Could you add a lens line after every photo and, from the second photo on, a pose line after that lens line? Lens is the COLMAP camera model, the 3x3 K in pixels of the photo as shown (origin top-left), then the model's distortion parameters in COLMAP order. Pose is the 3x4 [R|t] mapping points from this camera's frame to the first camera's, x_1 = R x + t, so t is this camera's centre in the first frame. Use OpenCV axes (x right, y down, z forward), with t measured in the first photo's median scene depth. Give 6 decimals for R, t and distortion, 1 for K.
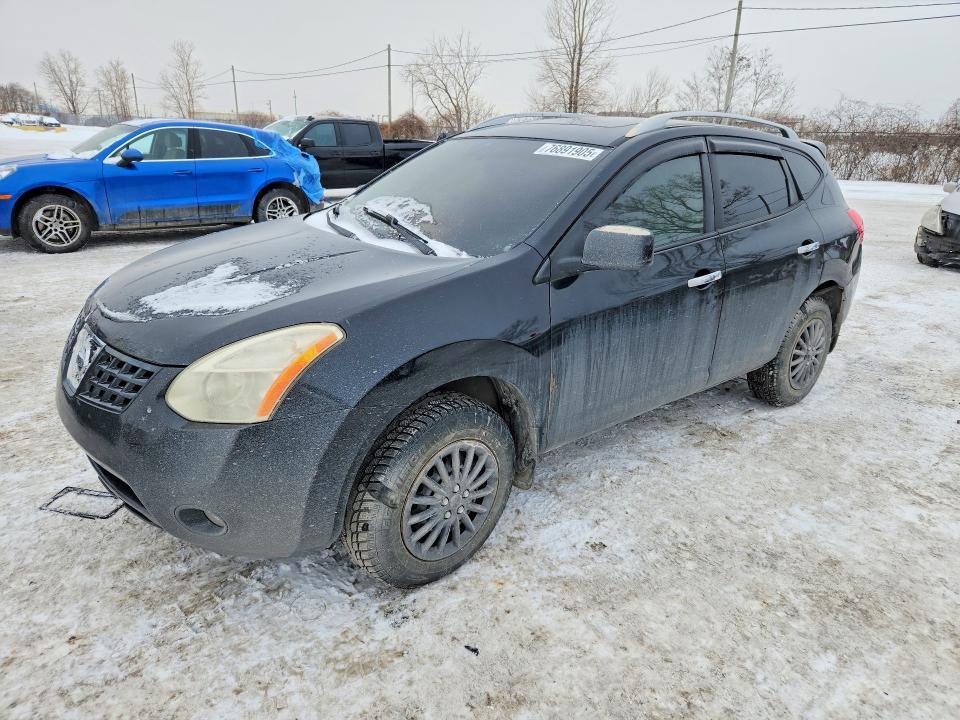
lens RADIAL K [[680.6, 0, 477.1], [0, 680.6, 348.8], [0, 0, 1]] dist [0.083838, -0.060286]
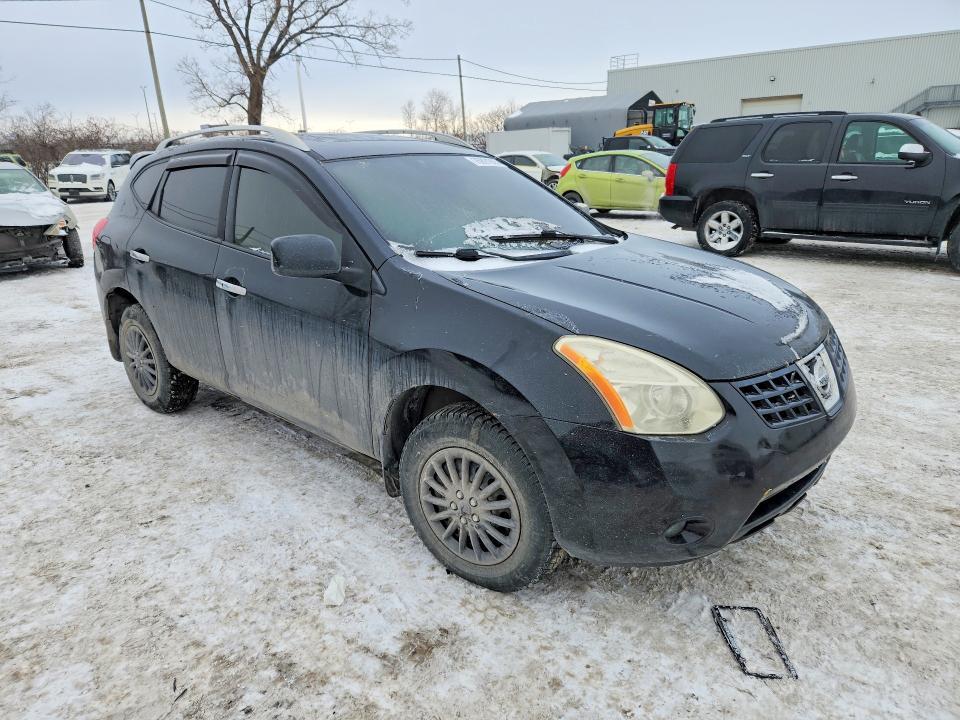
lens RADIAL K [[674.2, 0, 480.0], [0, 674.2, 360.0], [0, 0, 1]] dist [0.077109, -0.067378]
pose [[-0.198351, -0.317344, 0.927335, -1.362399], [0.306200, 0.878715, 0.366200, -0.520955], [-0.931074, 0.356586, -0.077123, 1.509566]]
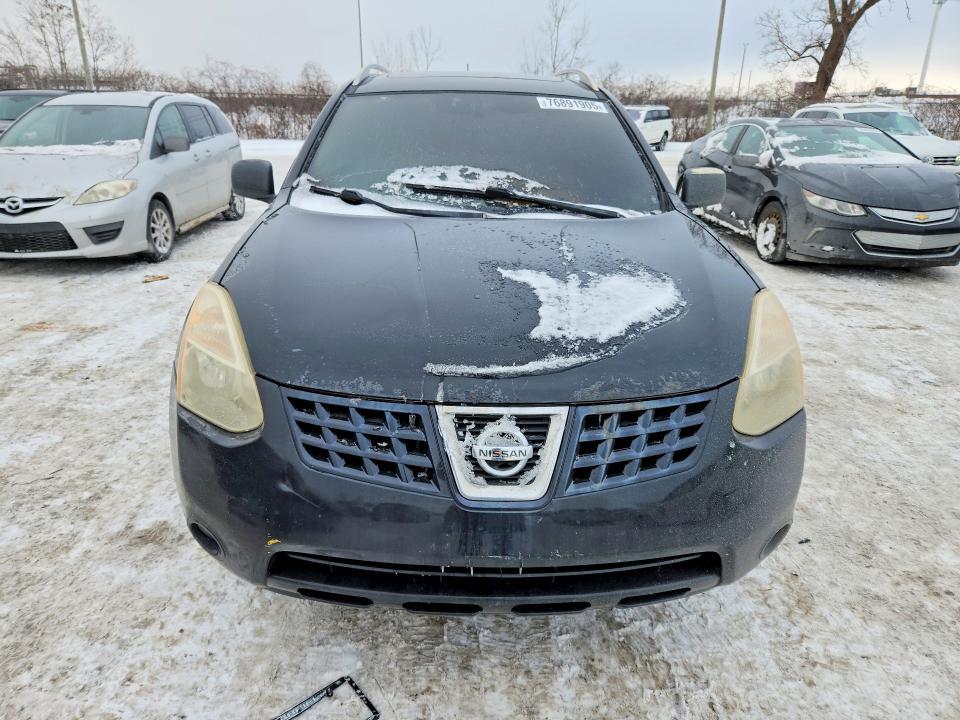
lens RADIAL K [[674.2, 0, 480.0], [0, 674.2, 360.0], [0, 0, 1]] dist [0.077109, -0.067378]
pose [[0.598654, -0.296205, 0.744228, -0.997508], [0.244405, 0.952355, 0.182442, -0.179520], [-0.762810, 0.072674, 0.642526, 0.594161]]
